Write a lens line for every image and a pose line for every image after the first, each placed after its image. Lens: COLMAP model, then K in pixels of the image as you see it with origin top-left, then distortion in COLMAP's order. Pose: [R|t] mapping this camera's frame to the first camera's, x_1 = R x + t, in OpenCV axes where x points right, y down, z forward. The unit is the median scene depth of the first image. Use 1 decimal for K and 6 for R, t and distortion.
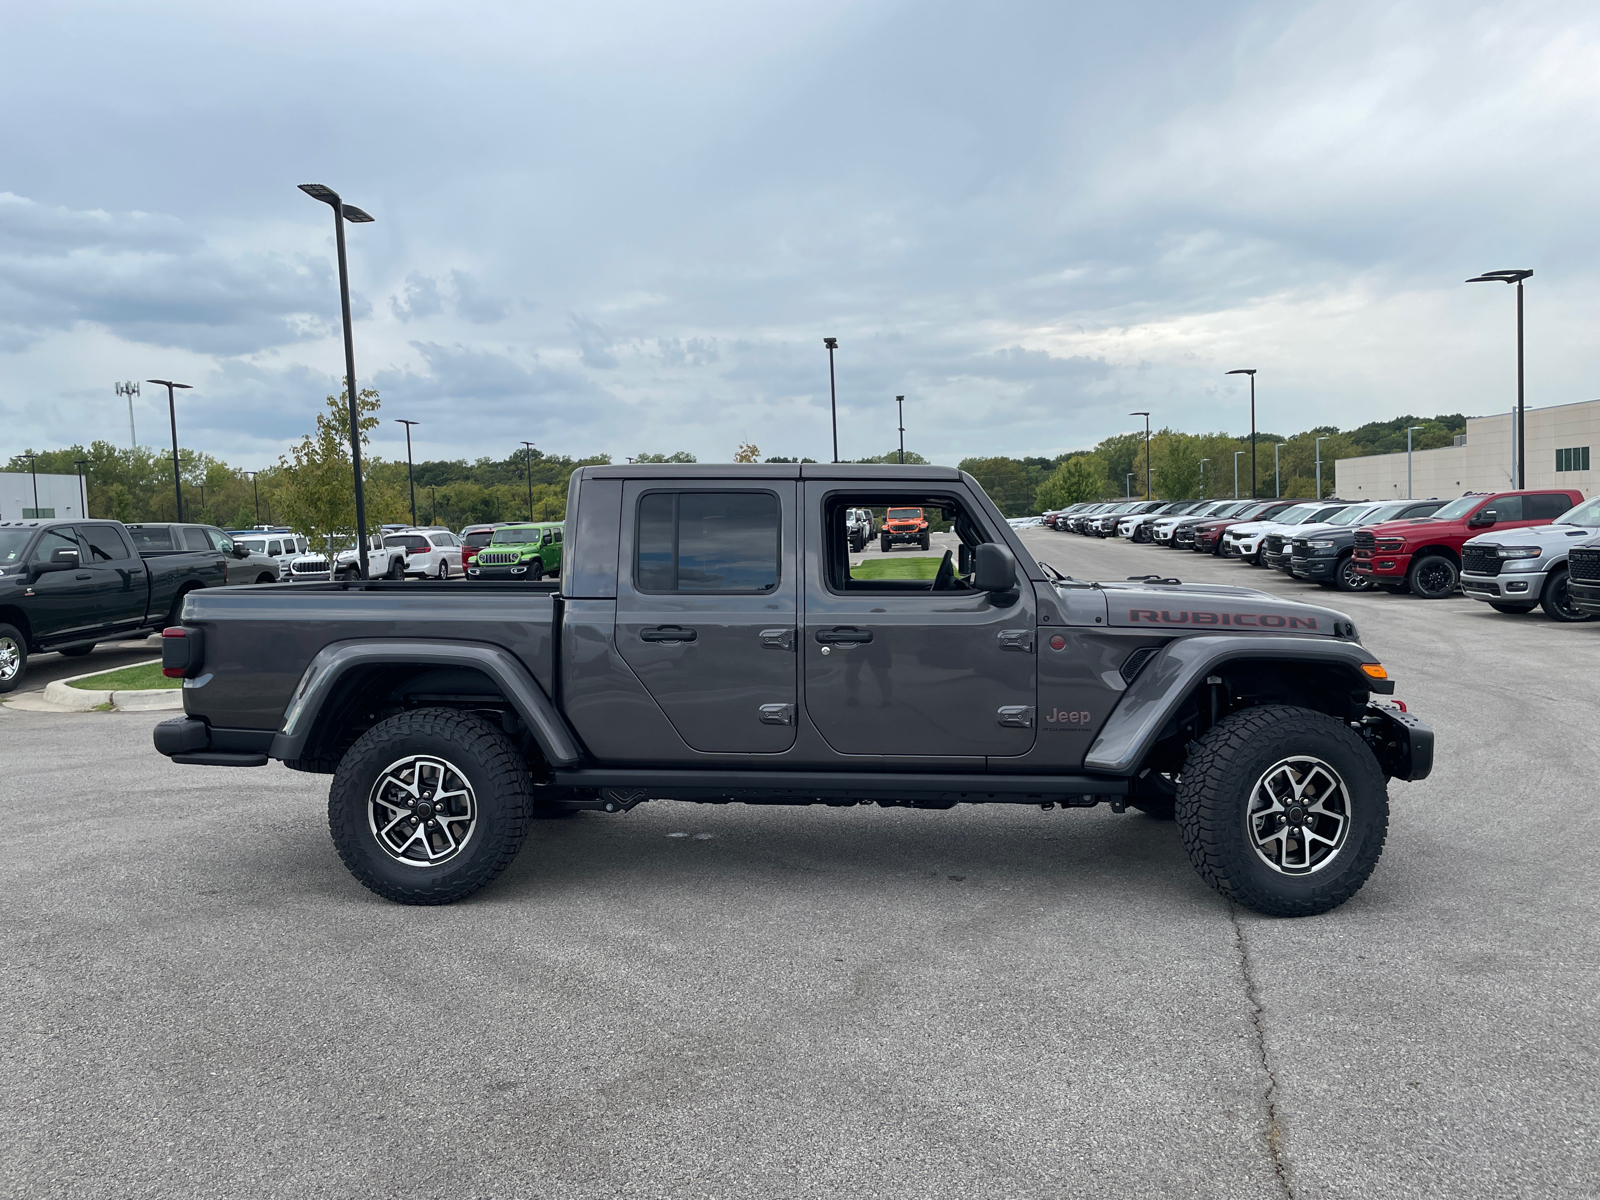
lens RADIAL K [[1215.8, 0, 797.1], [0, 1215.8, 600.9], [0, 0, 1]] dist [0.077268, -0.097669]
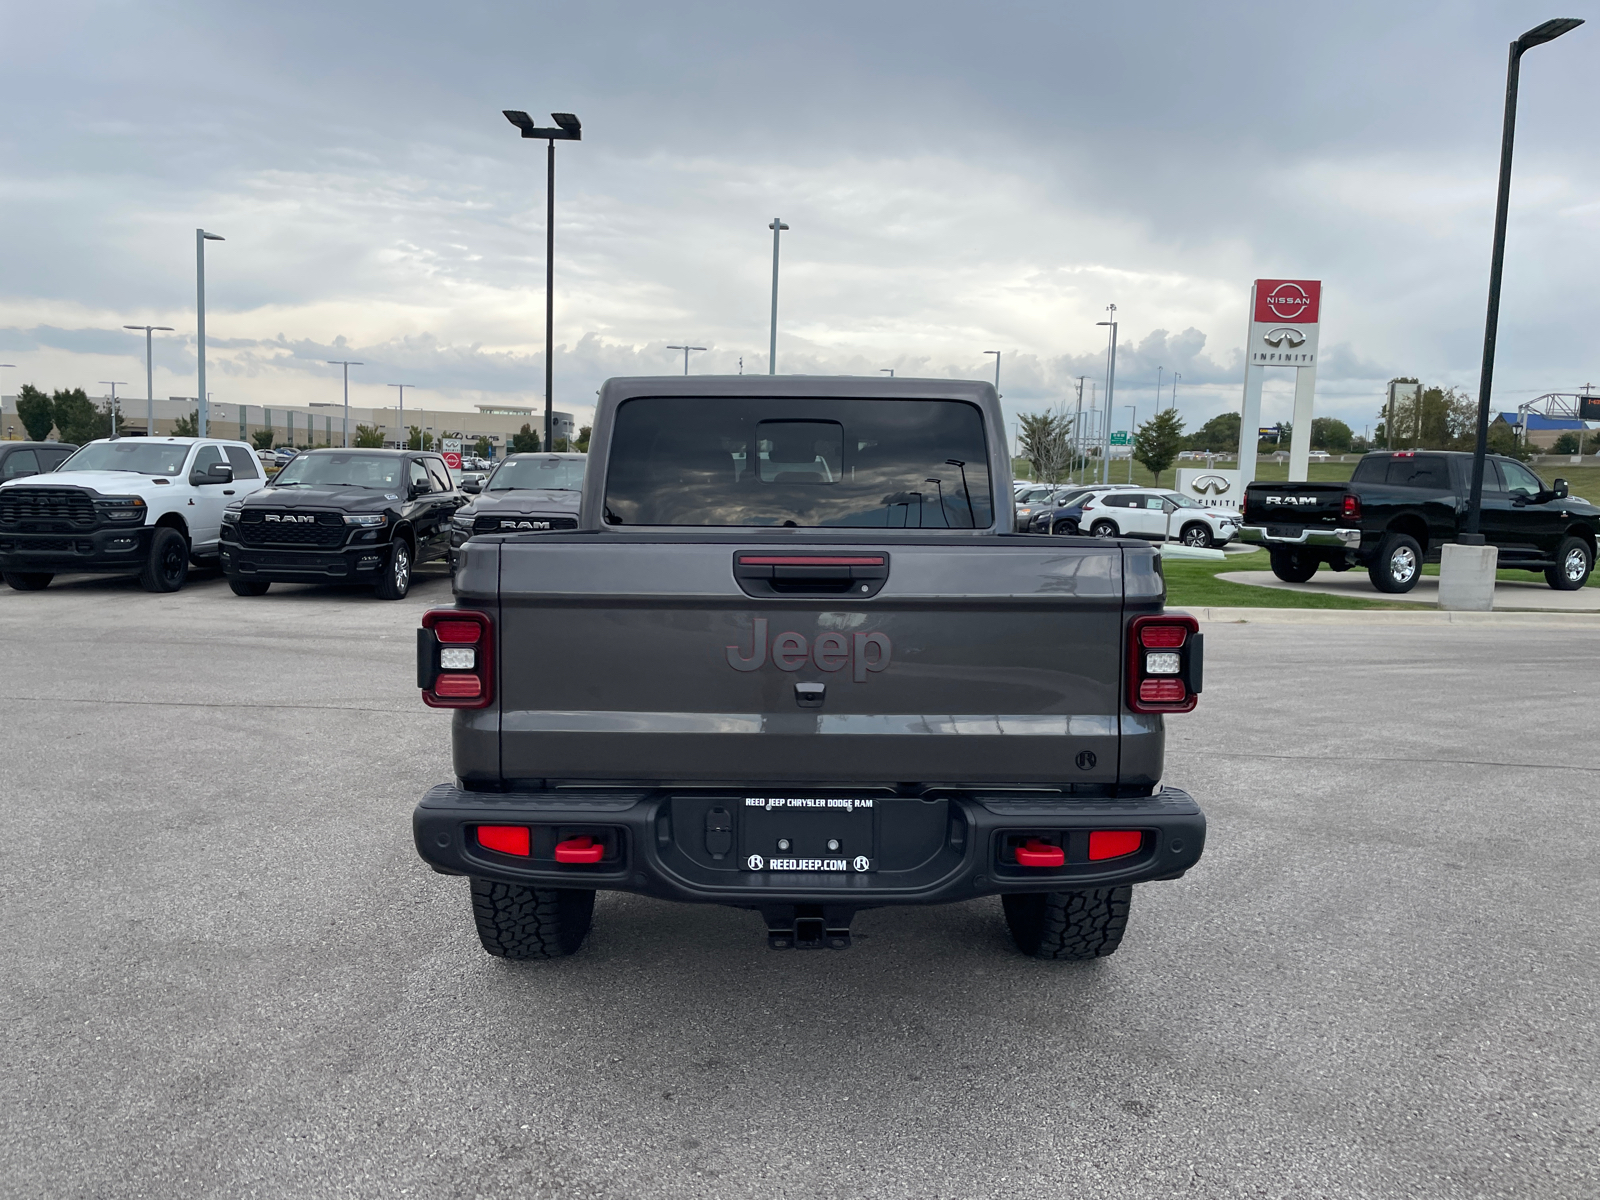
lens RADIAL K [[1215.8, 0, 784.0], [0, 1215.8, 593.4], [0, 0, 1]] dist [0.077268, -0.097669]
pose [[-0.102790, -0.064790, 0.992591, -1.009361], [0.038735, 0.996859, 0.069080, -0.028857], [-0.993949, 0.045549, -0.099957, 1.236568]]
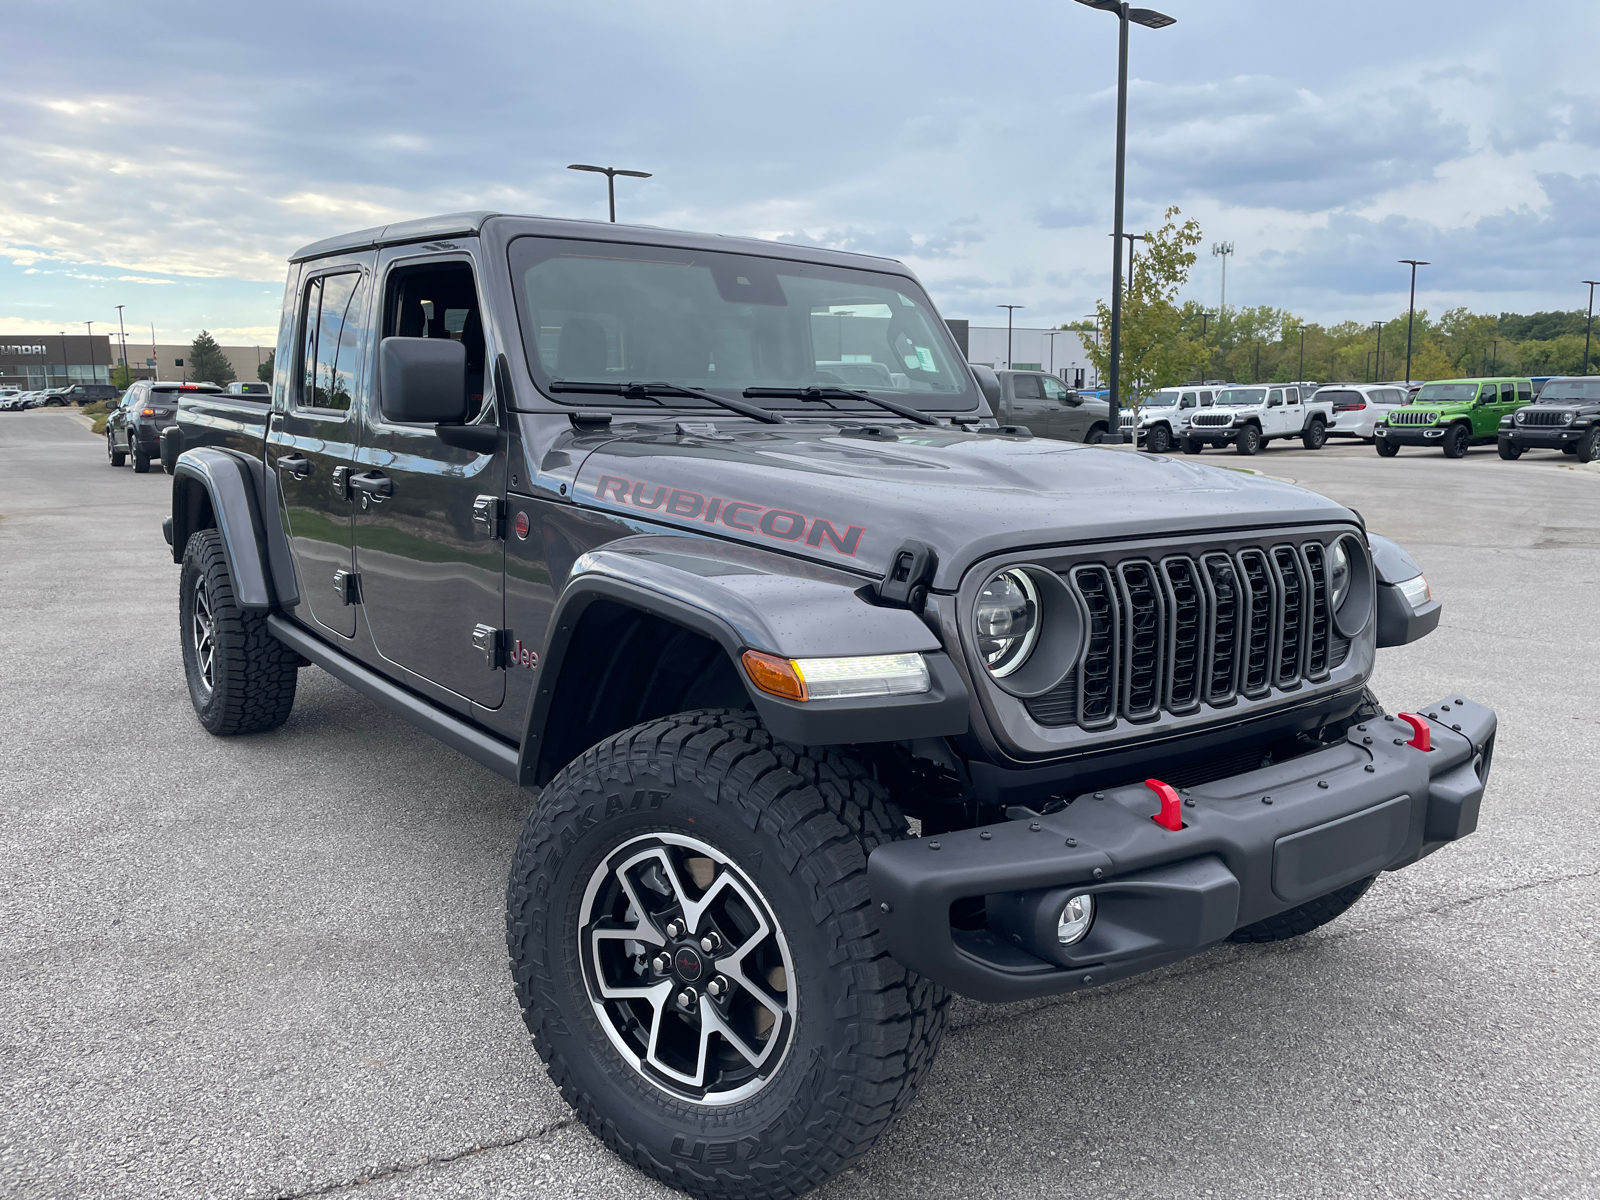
lens RADIAL K [[1215.8, 0, 807.4], [0, 1215.8, 599.0], [0, 0, 1]] dist [0.077268, -0.097669]
pose [[0.679885, 0.146374, -0.718562, 0.672502], [-0.065390, 0.988074, 0.139405, -0.017153], [0.730397, -0.047793, 0.681348, 0.682073]]
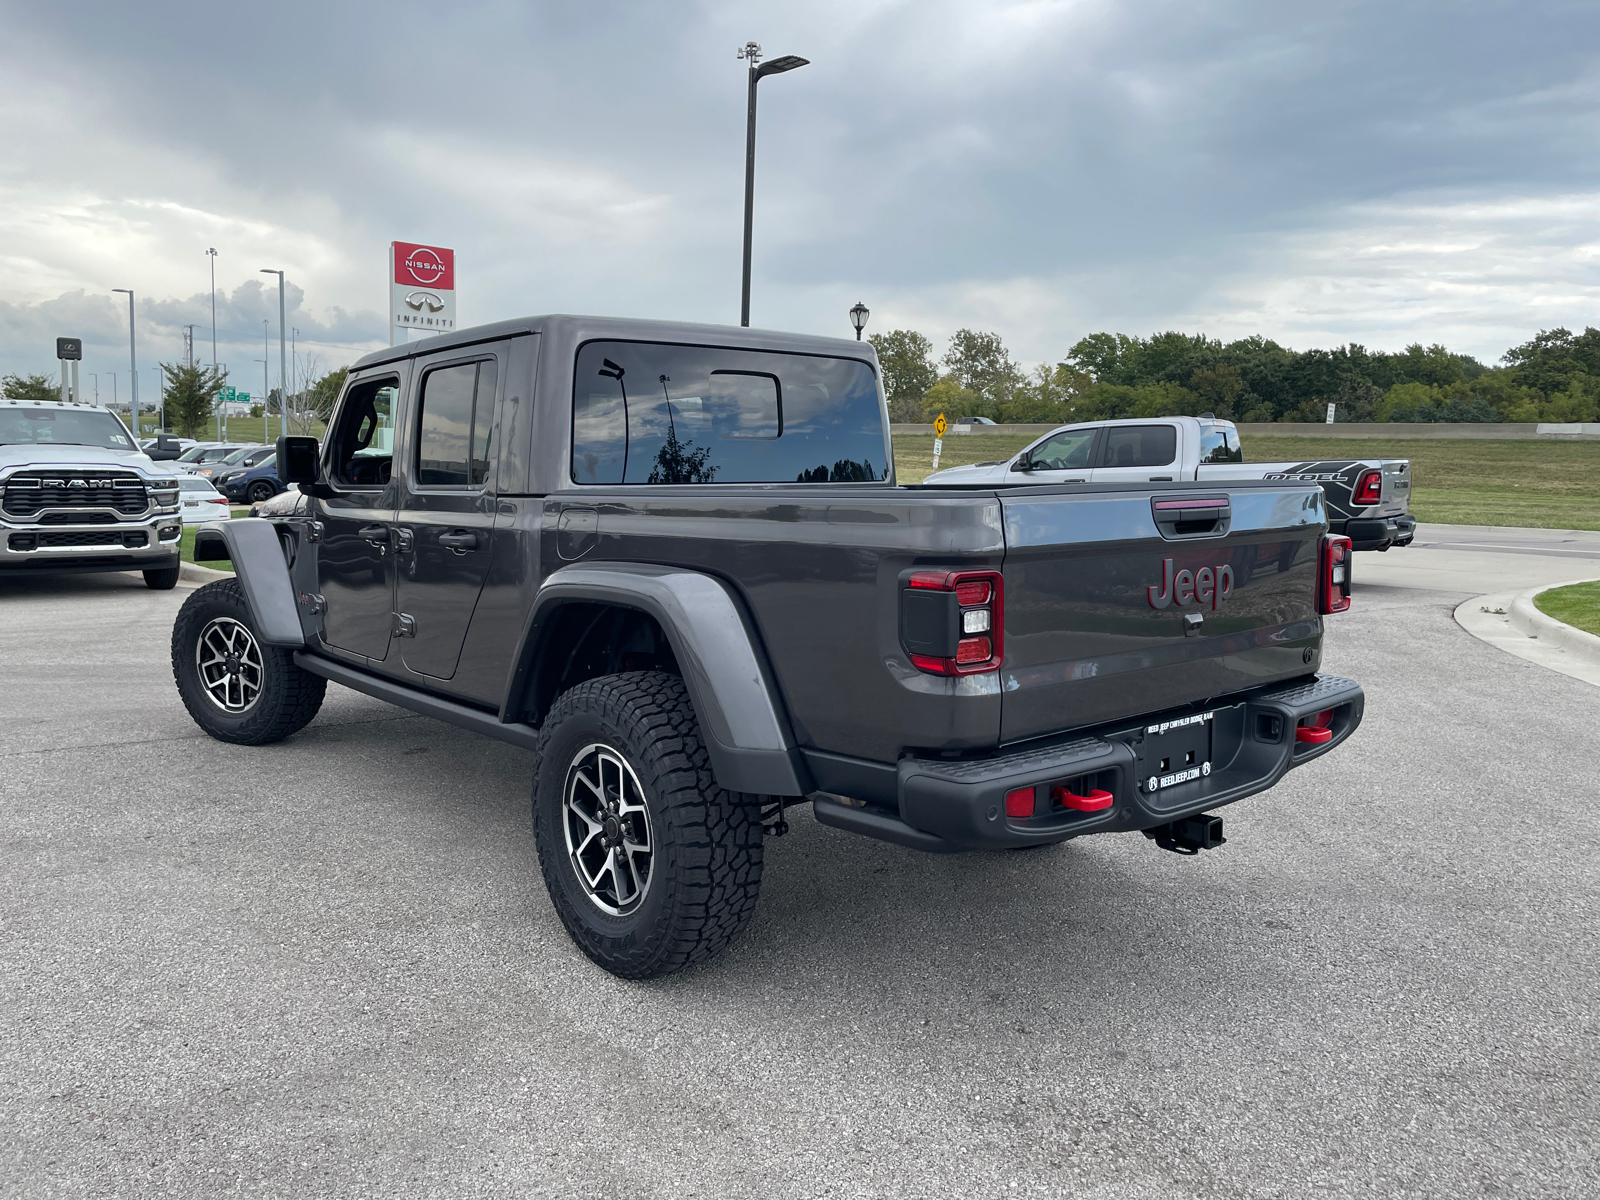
lens RADIAL K [[1215.8, 0, 784.3], [0, 1215.8, 599.8], [0, 0, 1]] dist [0.077268, -0.097669]
pose [[-0.719556, -0.063675, 0.691509, -0.766257], [0.042675, 0.989851, 0.135552, -0.047837], [-0.693122, 0.127048, -0.709535, 1.709067]]
